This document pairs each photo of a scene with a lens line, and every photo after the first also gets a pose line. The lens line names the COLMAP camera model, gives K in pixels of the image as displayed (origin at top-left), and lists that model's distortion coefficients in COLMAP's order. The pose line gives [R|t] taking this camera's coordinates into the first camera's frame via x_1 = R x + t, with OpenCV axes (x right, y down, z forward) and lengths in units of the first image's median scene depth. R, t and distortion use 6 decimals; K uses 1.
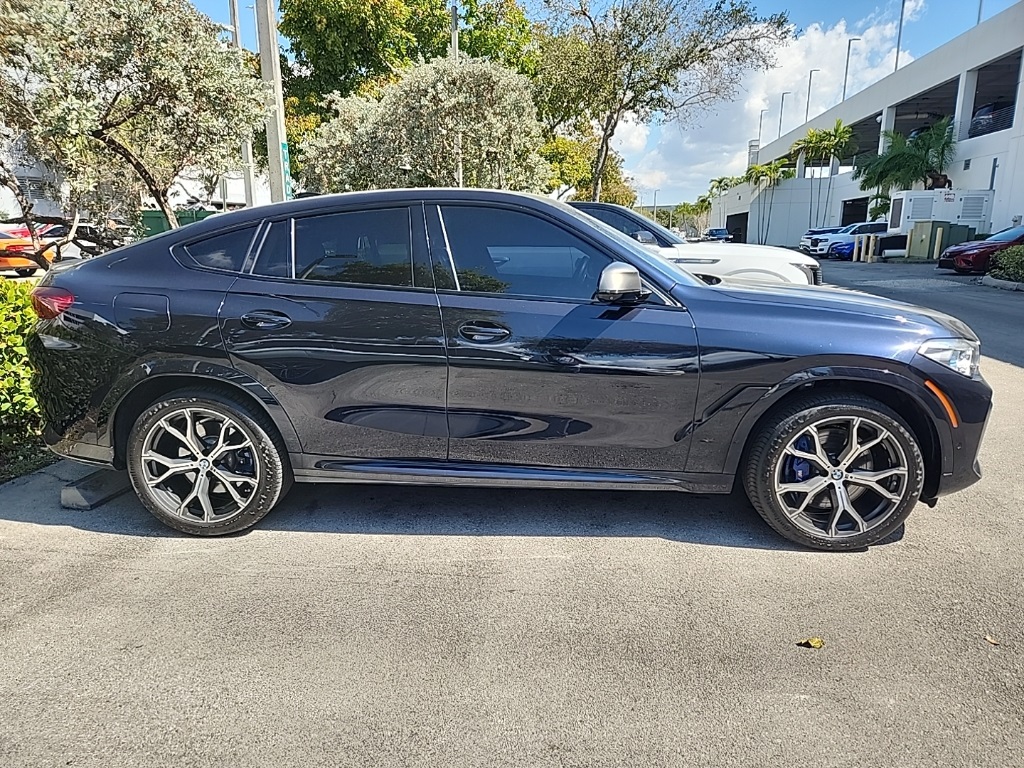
lens RADIAL K [[686.1, 0, 510.6], [0, 686.1, 391.1], [0, 0, 1]] dist [0.048283, -0.035529]
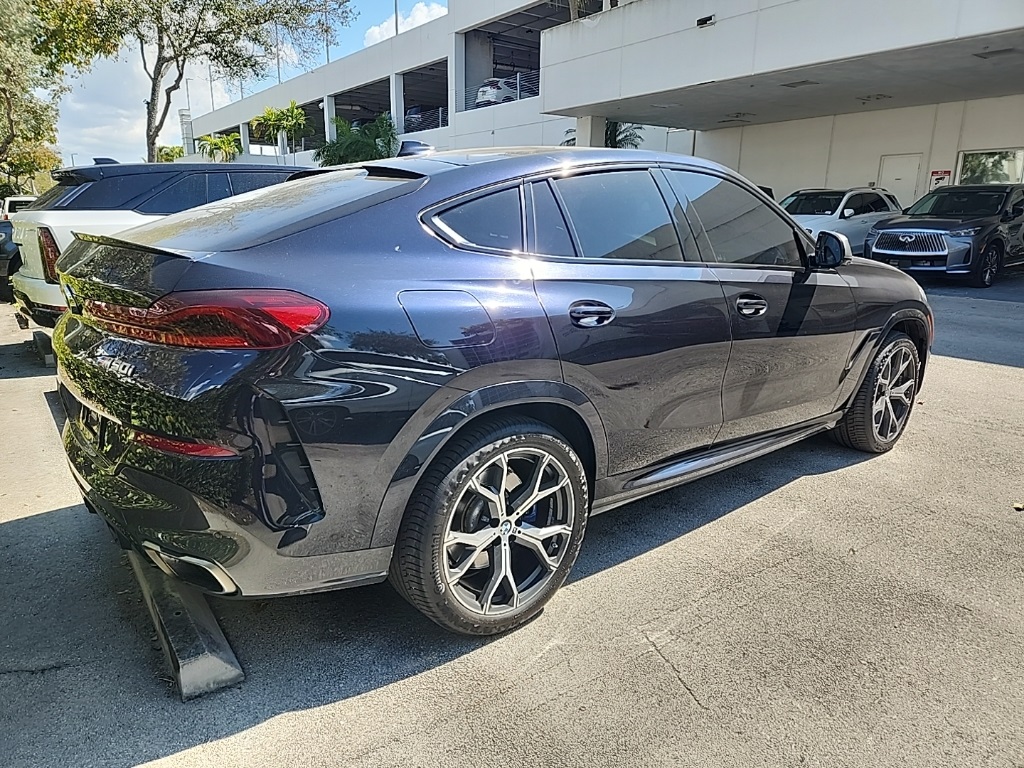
lens RADIAL K [[686.1, 0, 503.8], [0, 686.1, 381.2], [0, 0, 1]] dist [0.048283, -0.035529]
pose [[0.723069, -0.148412, 0.674645, -0.896445], [0.135205, 0.988164, 0.072472, -0.092258], [-0.677415, 0.038813, 0.734576, 0.486981]]
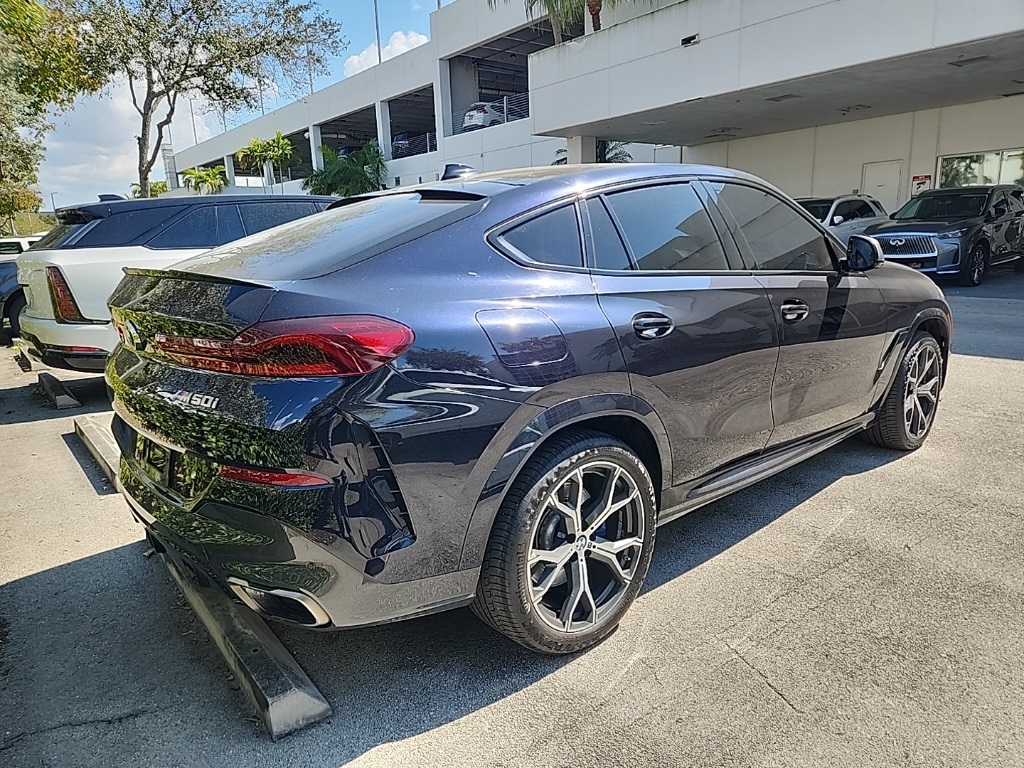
lens RADIAL K [[686.1, 0, 520.8], [0, 686.1, 381.5], [0, 0, 1]] dist [0.048283, -0.035529]
pose [[0.688605, -0.164497, 0.706233, -0.953512], [0.182505, 0.981894, 0.050755, -0.101350], [-0.701795, 0.093940, 0.706158, 0.540291]]
